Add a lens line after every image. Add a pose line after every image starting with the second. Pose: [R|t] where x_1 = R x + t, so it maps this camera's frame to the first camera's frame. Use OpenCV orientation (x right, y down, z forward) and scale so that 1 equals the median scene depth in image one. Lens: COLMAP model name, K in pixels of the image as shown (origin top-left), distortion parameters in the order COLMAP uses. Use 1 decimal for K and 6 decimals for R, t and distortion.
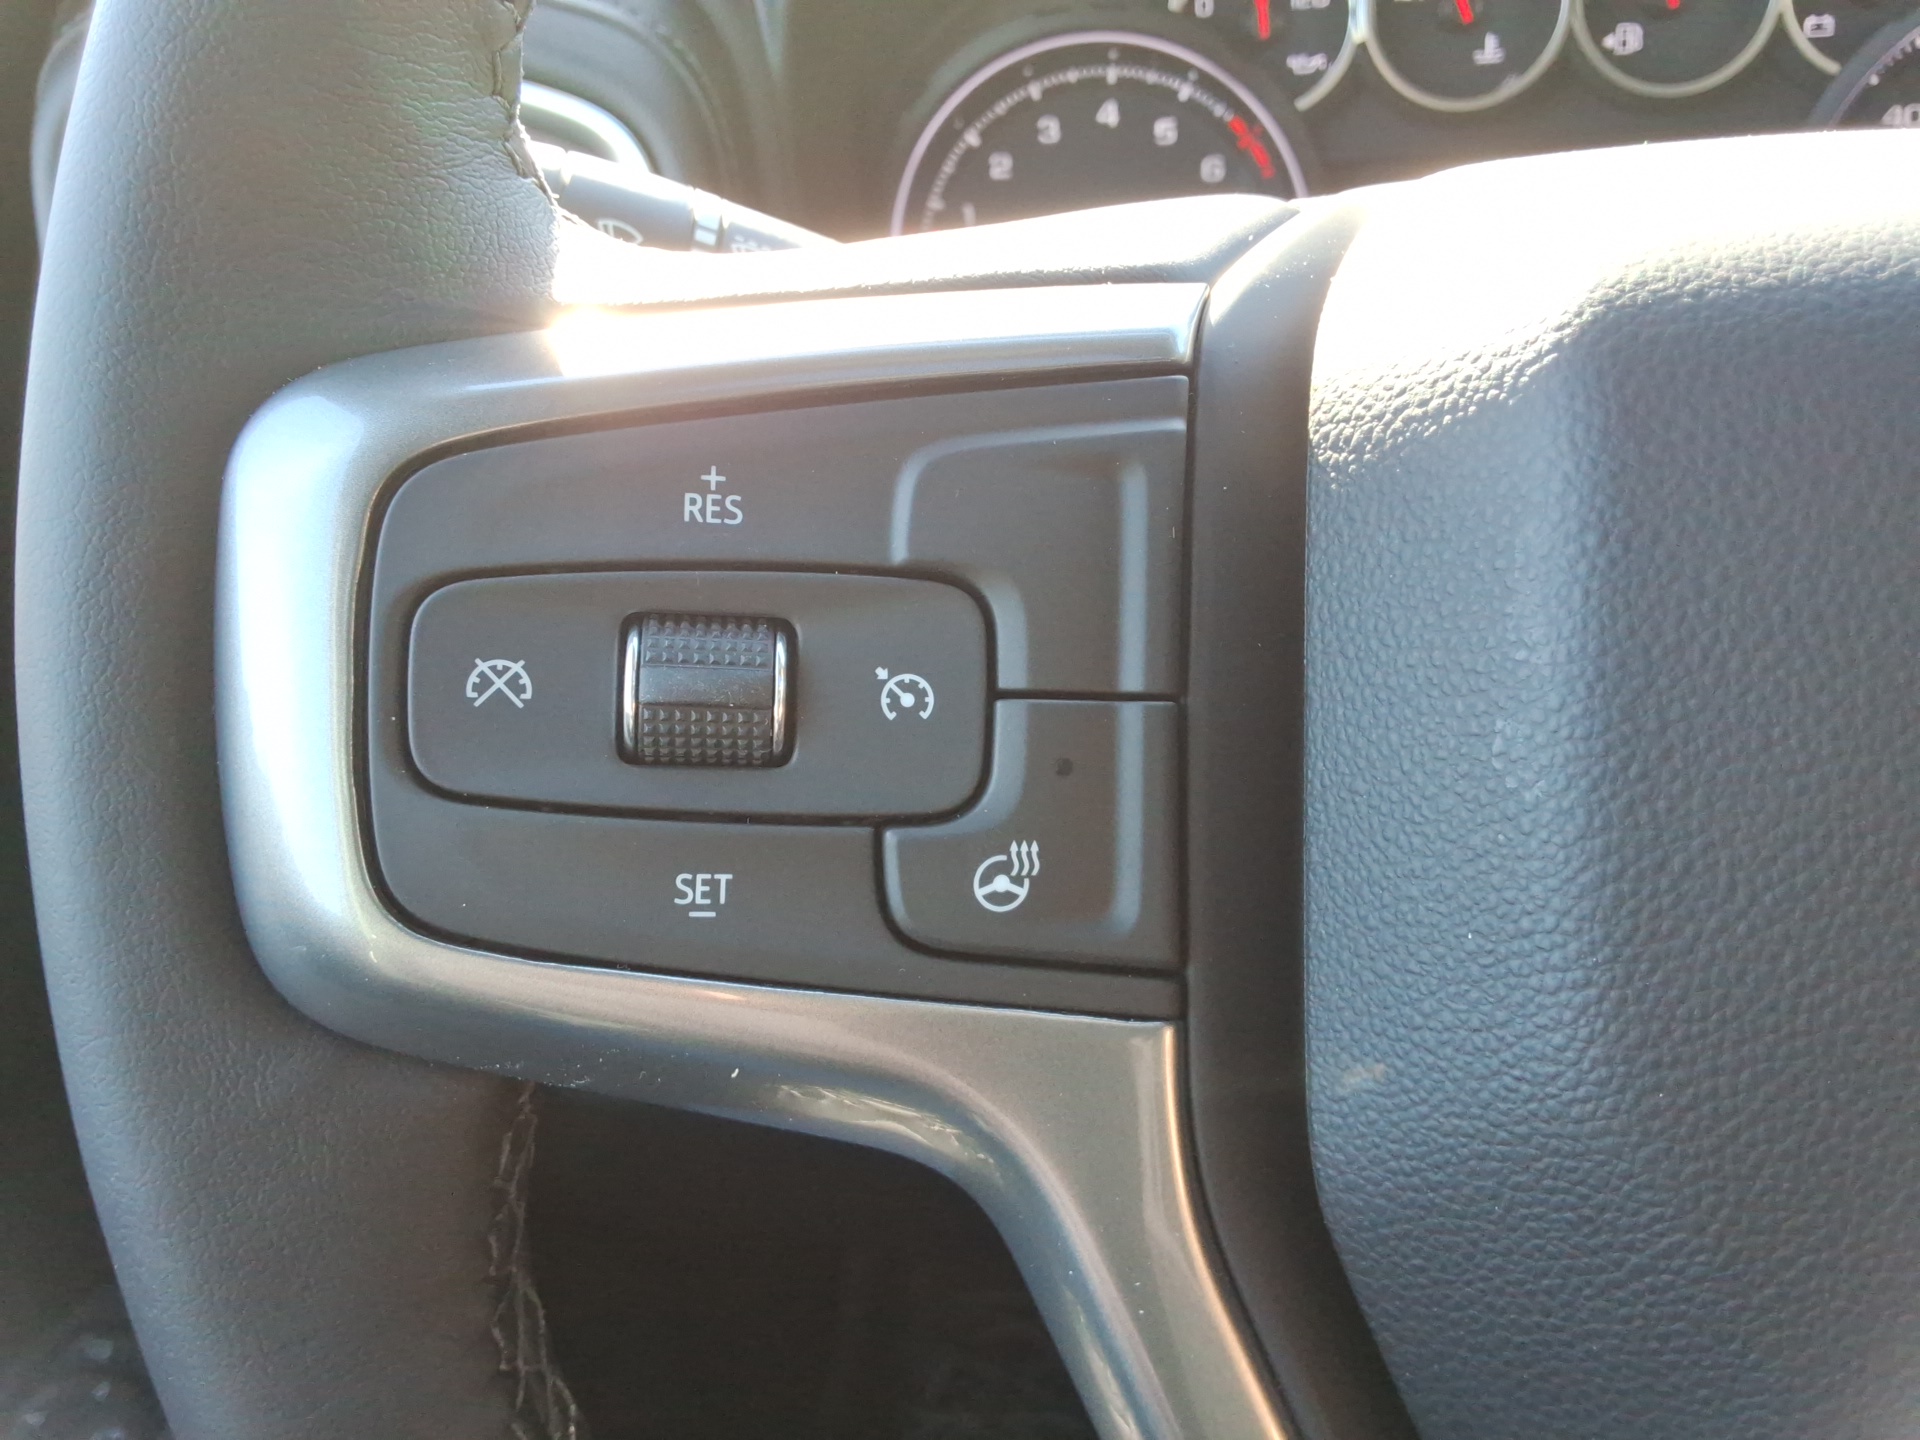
lens RADIAL K [[1541.3, 0, 968.8], [0, 1541.3, 696.0], [0, 0, 1]] dist [0.067478, -0.133305]
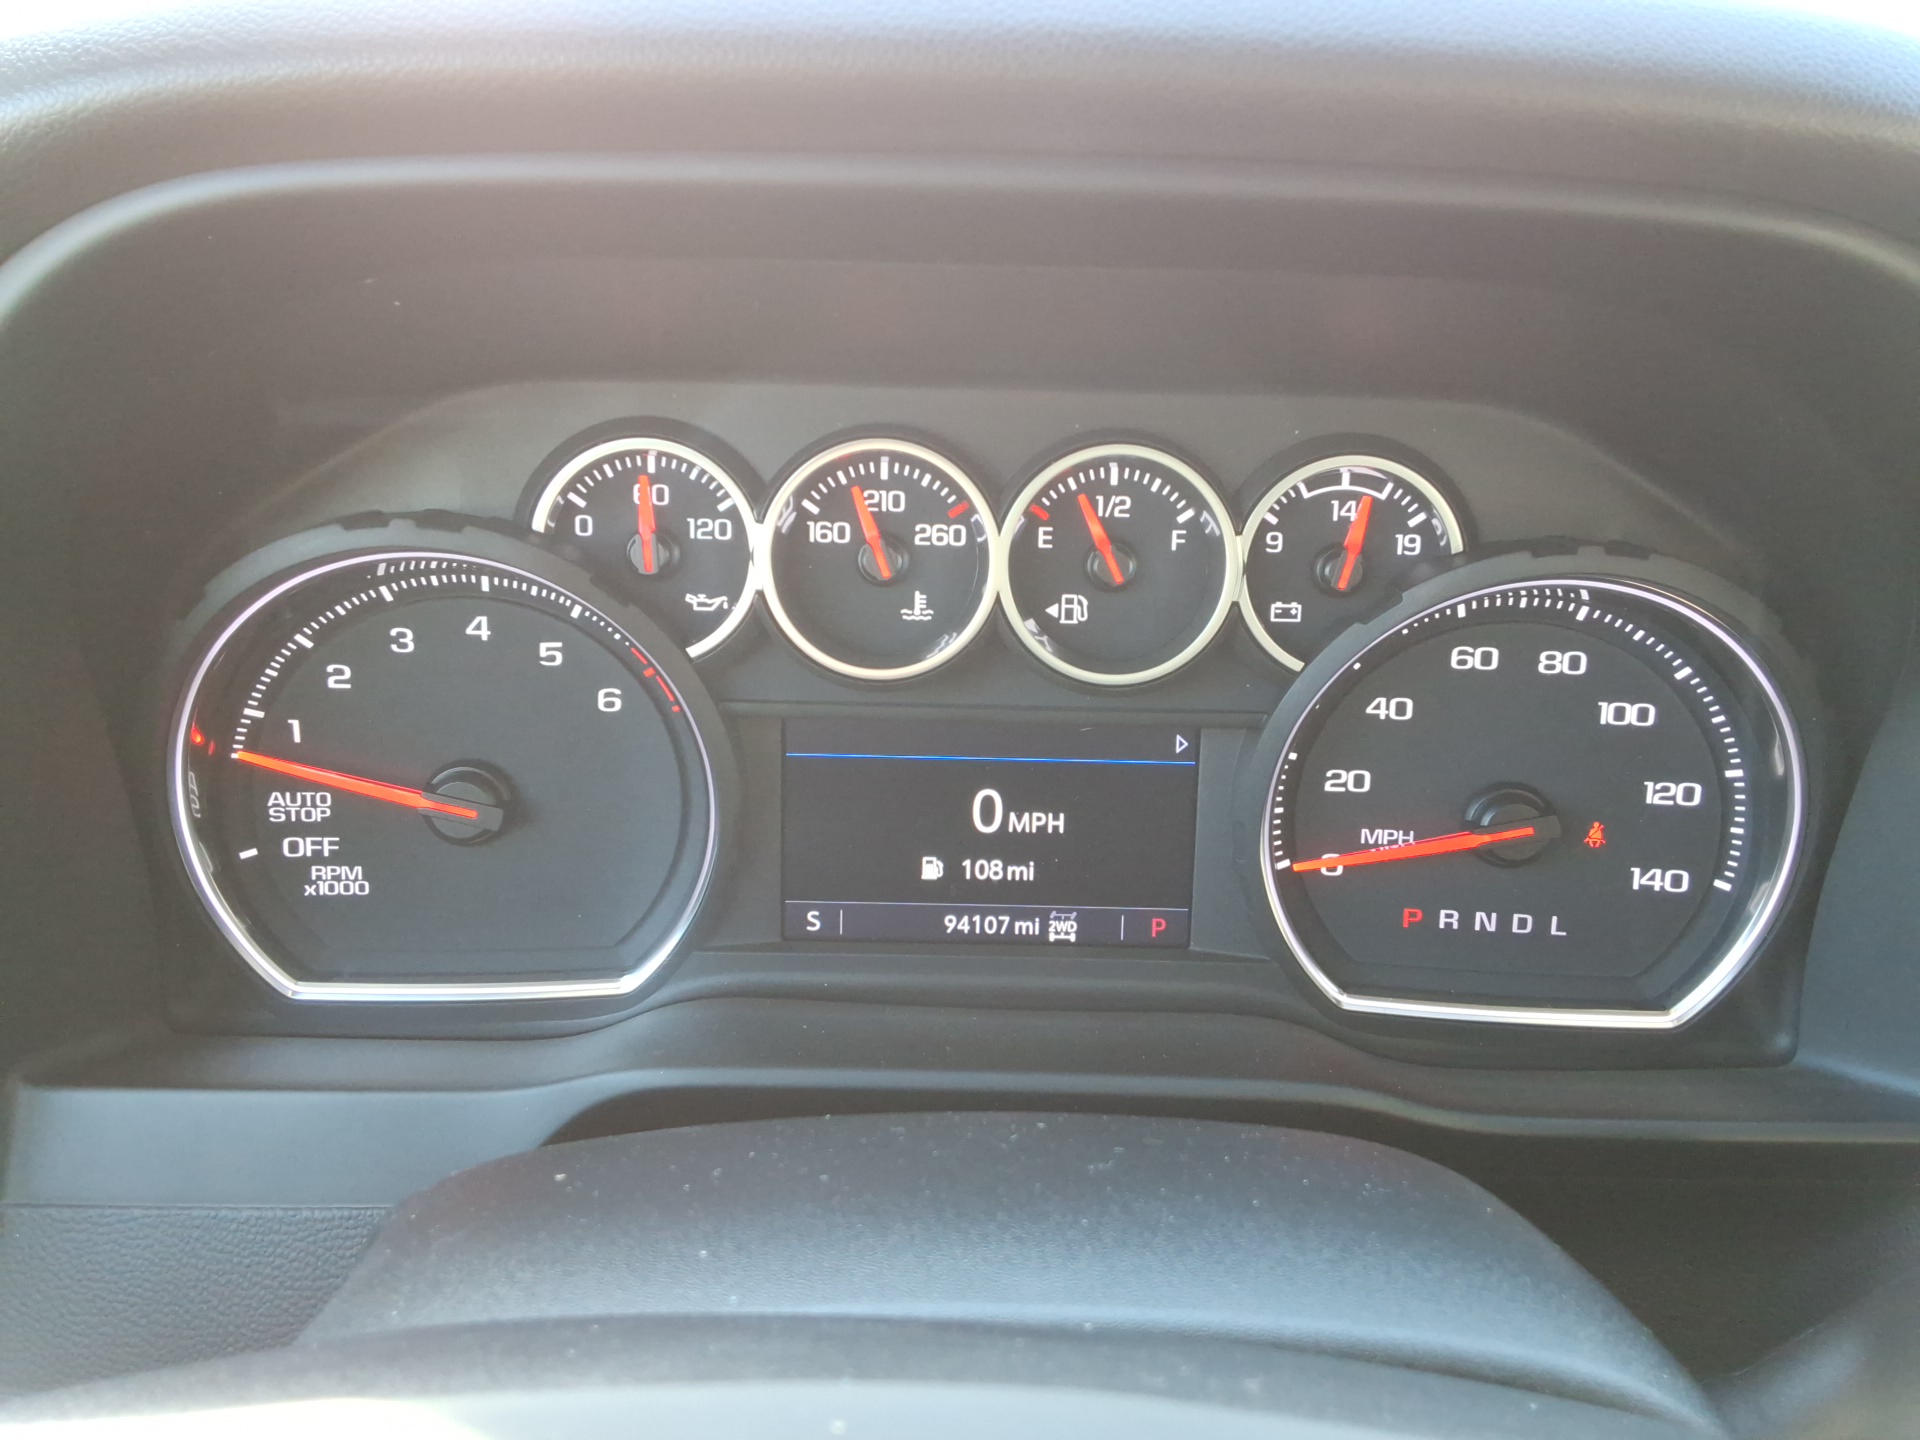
lens RADIAL K [[1504.1, 0, 964.5], [0, 1504.1, 685.2], [0, 0, 1]] dist [0.115089, -0.184405]
pose [[0.985187, 0.067130, 0.157799, 0.670411], [-0.038111, 0.982892, -0.180198, -0.650740], [-0.167197, 0.171515, 0.970890, 0.577003]]
